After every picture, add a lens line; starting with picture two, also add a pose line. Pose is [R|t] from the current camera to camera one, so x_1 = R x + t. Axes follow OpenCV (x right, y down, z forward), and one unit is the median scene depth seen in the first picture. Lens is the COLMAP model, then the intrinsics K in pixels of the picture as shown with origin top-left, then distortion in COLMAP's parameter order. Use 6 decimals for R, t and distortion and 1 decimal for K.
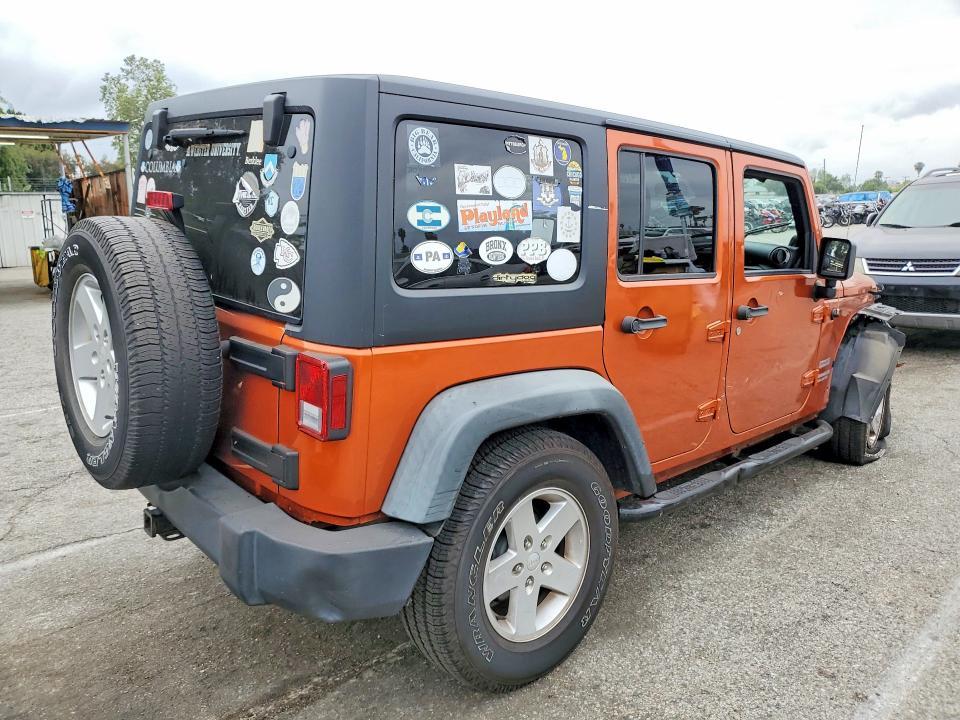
lens RADIAL K [[759.6, 0, 480.6], [0, 759.6, 378.4], [0, 0, 1]] dist [0.010034, 0.005064]
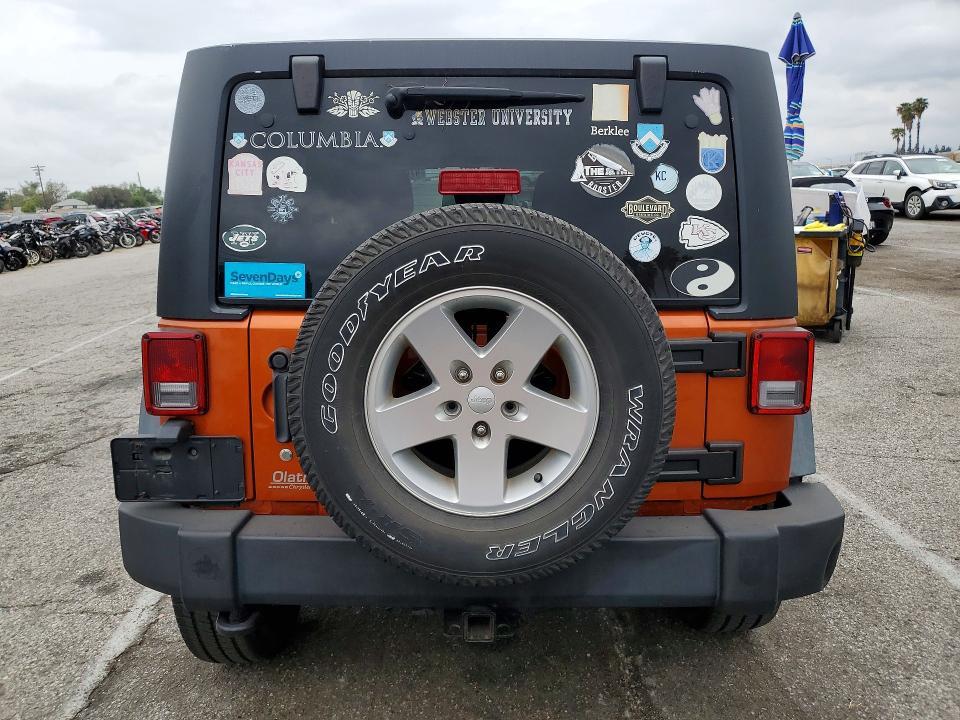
lens RADIAL K [[746.1, 0, 480.0], [0, 746.1, 360.0], [0, 0, 1]] dist [0.010829, 0.001787]
pose [[0.647680, -0.182905, 0.739633, -1.064121], [0.209387, 0.976109, 0.058028, -0.115458], [-0.732576, 0.117286, 0.670505, 0.579065]]
